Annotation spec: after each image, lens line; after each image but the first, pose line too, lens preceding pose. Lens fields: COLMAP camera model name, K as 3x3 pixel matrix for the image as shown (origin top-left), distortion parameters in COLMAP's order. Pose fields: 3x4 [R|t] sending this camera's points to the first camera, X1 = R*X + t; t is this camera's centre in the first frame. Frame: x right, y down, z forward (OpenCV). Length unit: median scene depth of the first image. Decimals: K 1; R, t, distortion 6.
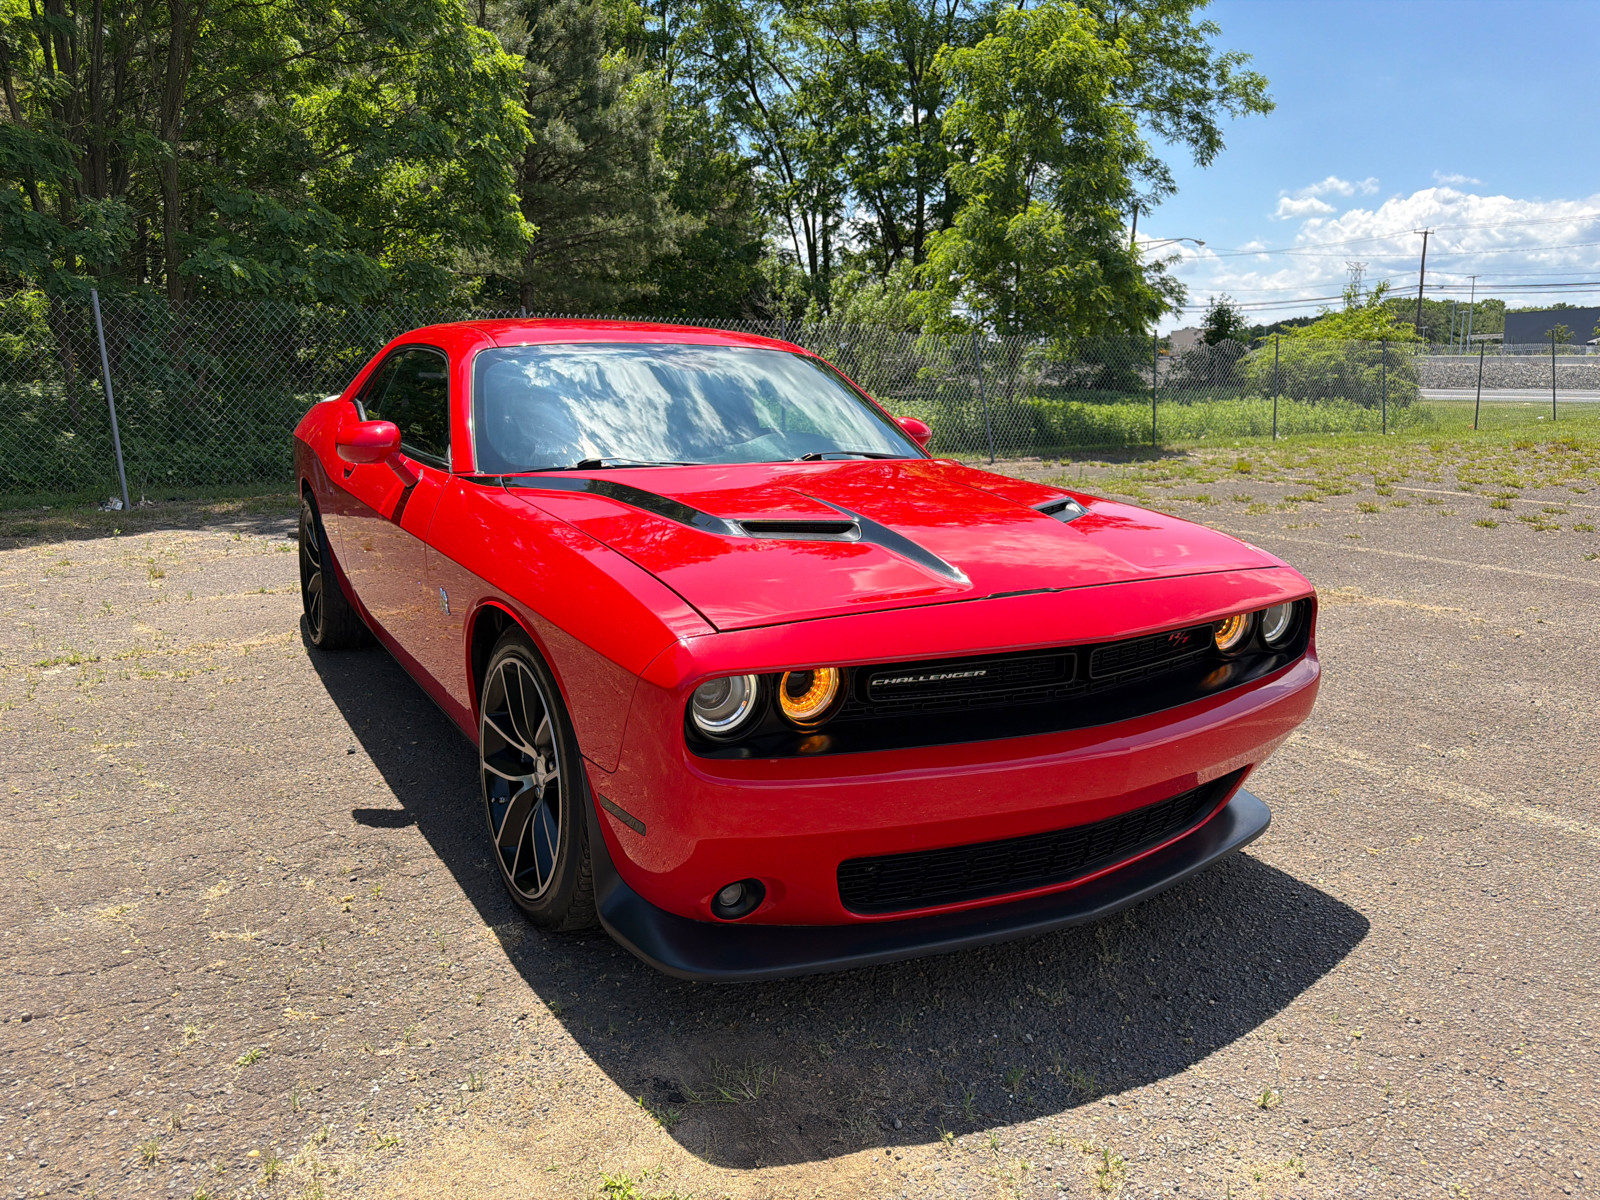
lens RADIAL K [[1118.5, 0, 801.3], [0, 1118.5, 649.6], [0, 0, 1]] dist [0.029484, -0.039123]
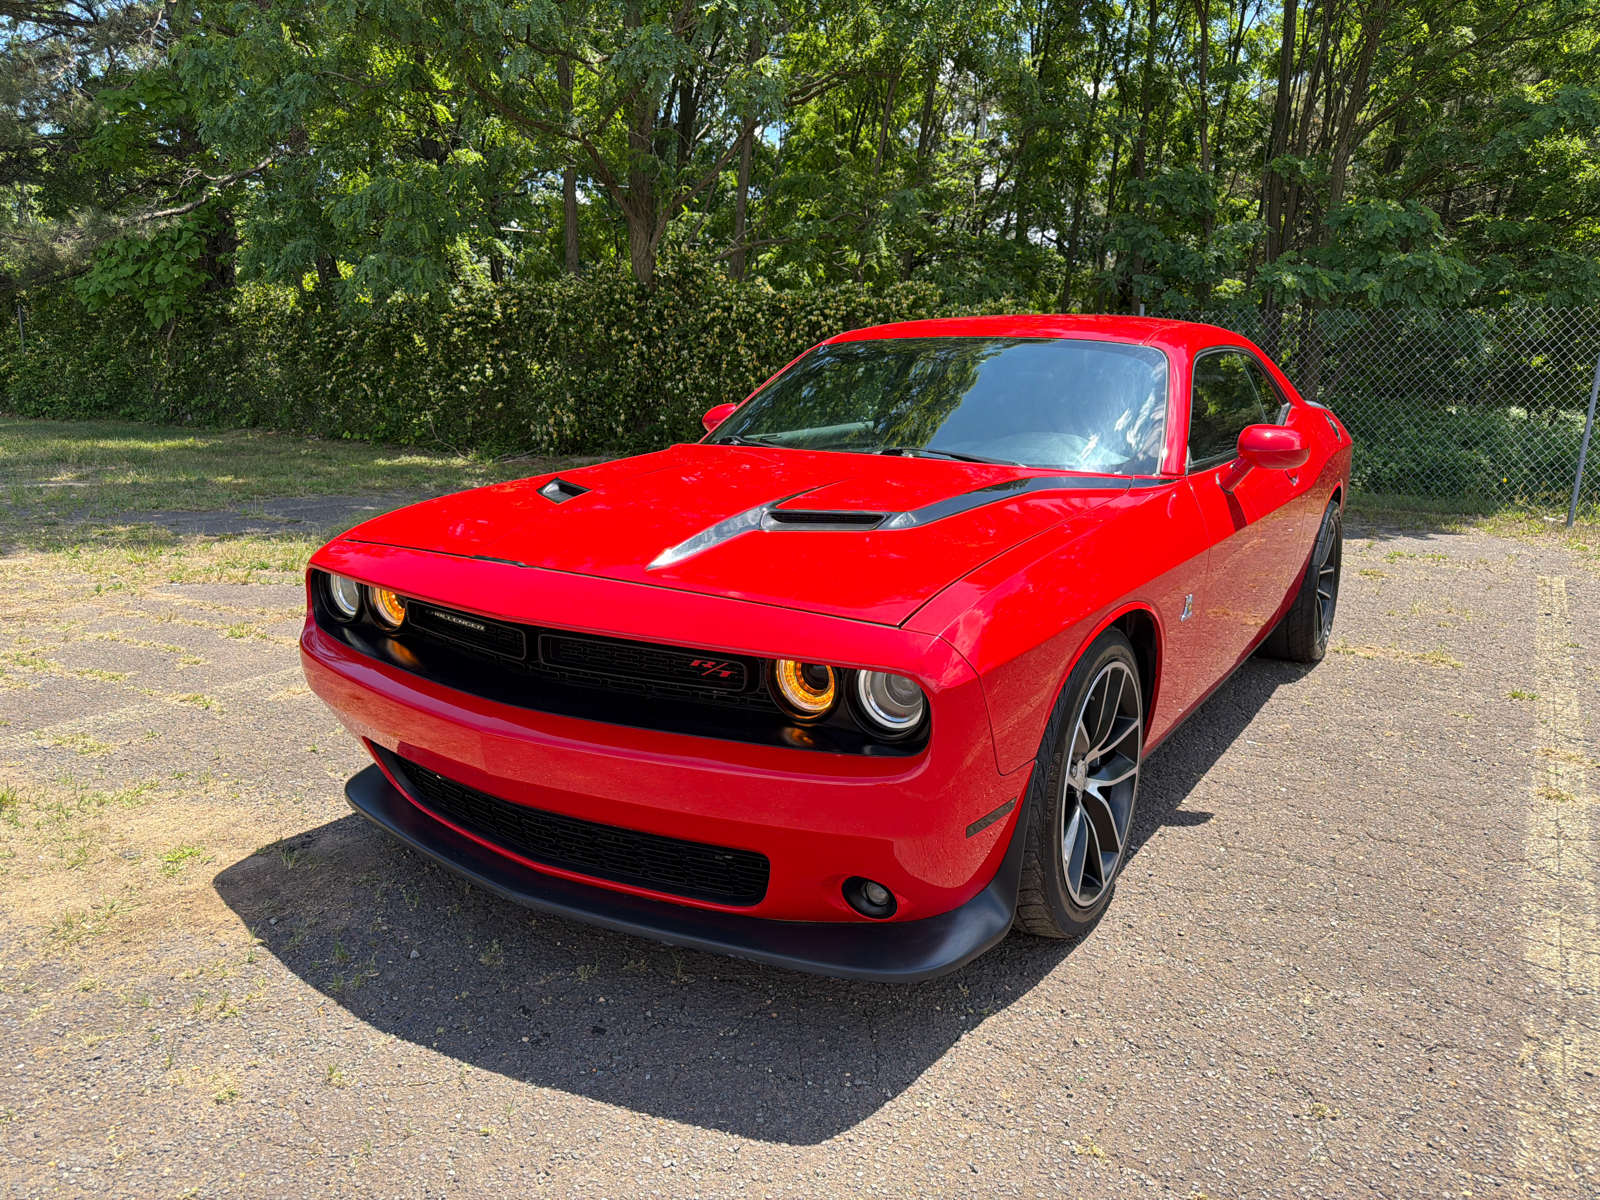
lens RADIAL K [[1120.6, 0, 805.6], [0, 1120.6, 652.4], [0, 0, 1]] dist [0.026724, -0.036503]
pose [[0.444354, 0.216598, -0.869273, 0.151958], [-0.226626, 0.965948, 0.124840, -0.019779], [0.866712, 0.141526, 0.478309, 0.091273]]
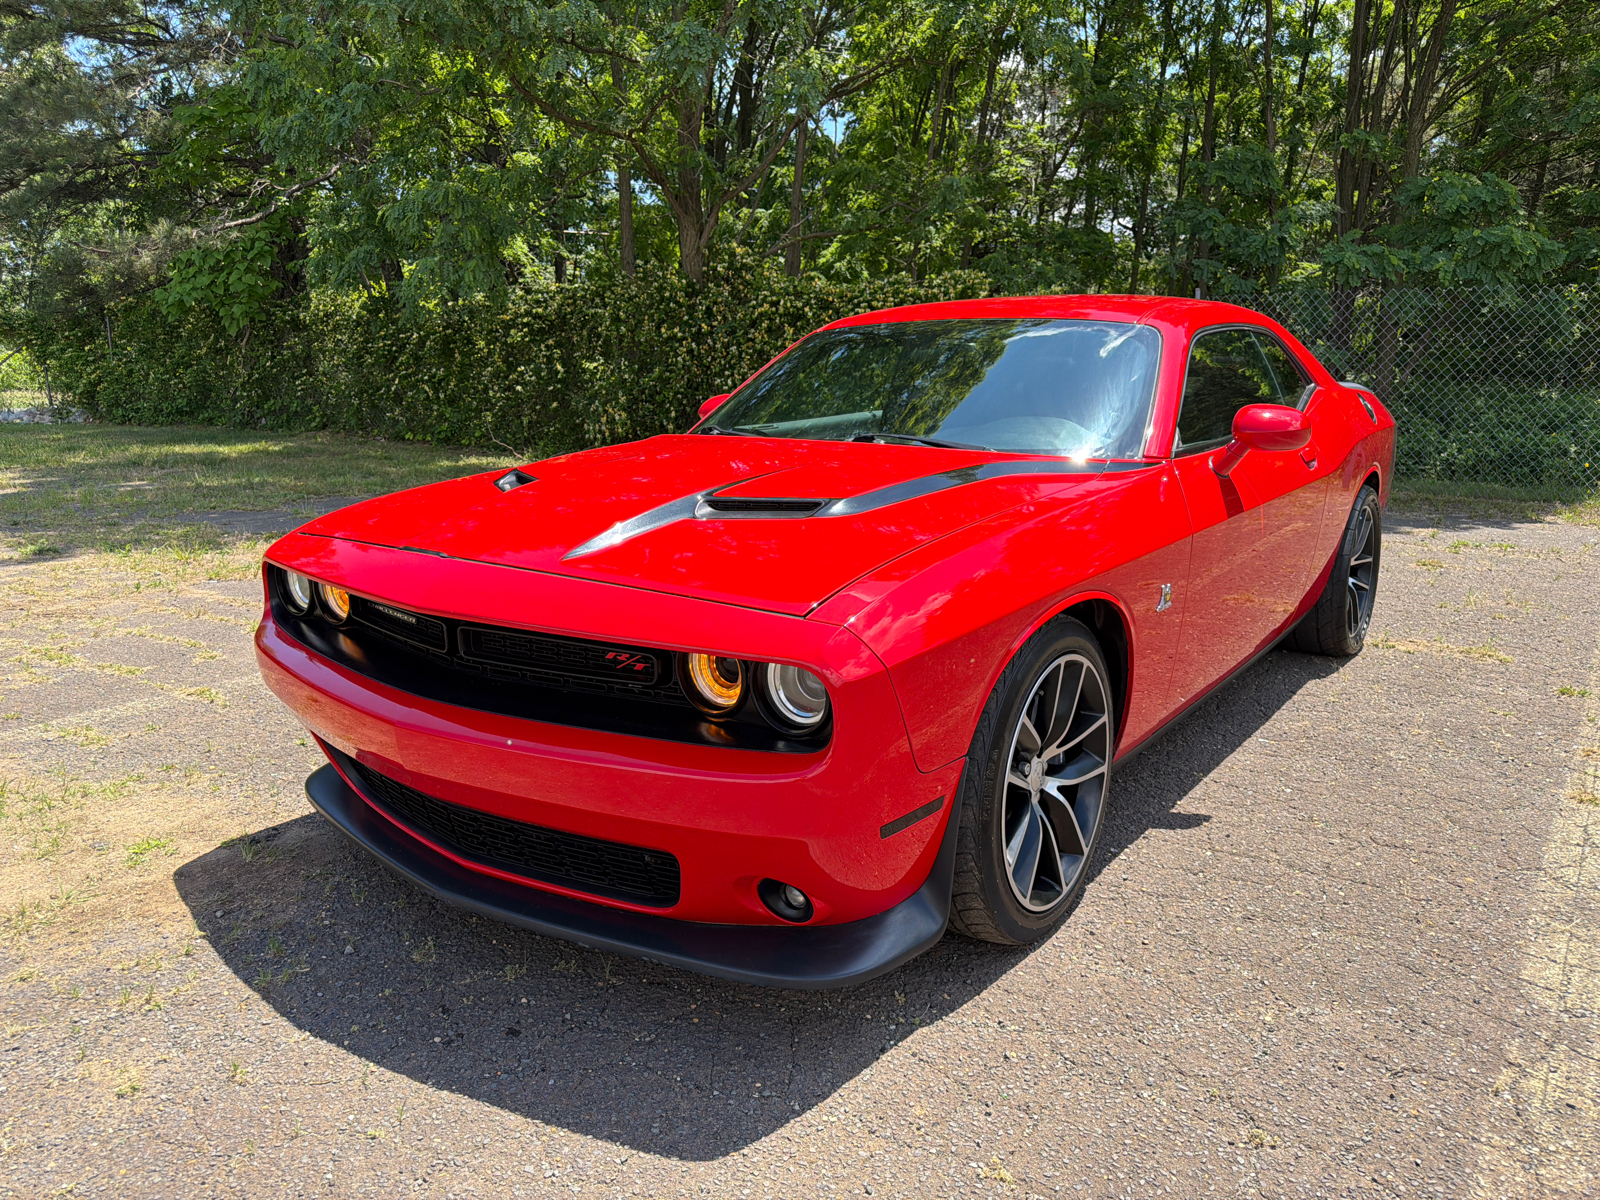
lens RADIAL K [[1118.5, 0, 801.3], [0, 1118.5, 649.6], [0, 0, 1]] dist [0.029484, -0.039123]
pose [[0.381223, 0.216744, -0.898716, 0.154366], [-0.216151, 0.966081, 0.141302, -0.022243], [0.898859, 0.140390, 0.415142, 0.107795]]
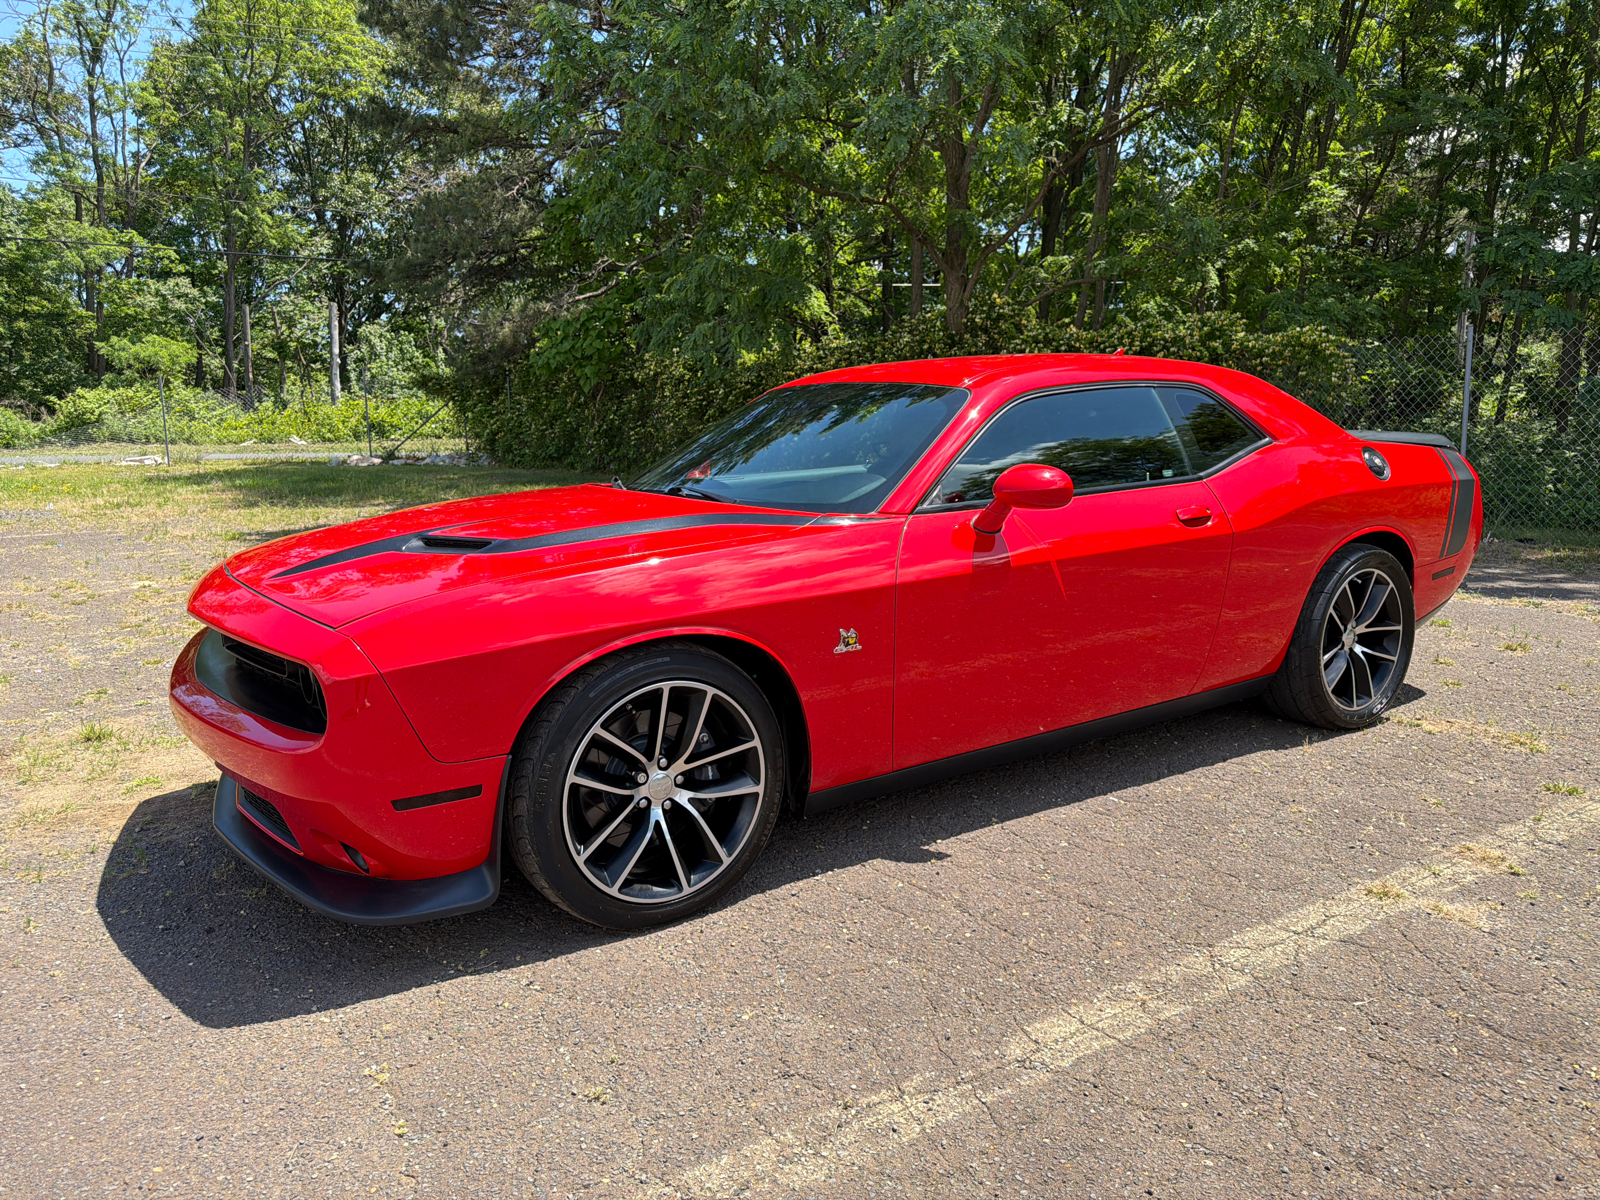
lens RADIAL K [[1114.7, 0, 798.7], [0, 1114.7, 634.2], [0, 0, 1]] dist [0.186078, -0.271802]
pose [[0.037147, 0.182479, -0.982508, 0.196760], [-0.225137, 0.959438, 0.169682, -0.045203], [0.973619, 0.214896, 0.076723, 0.192069]]
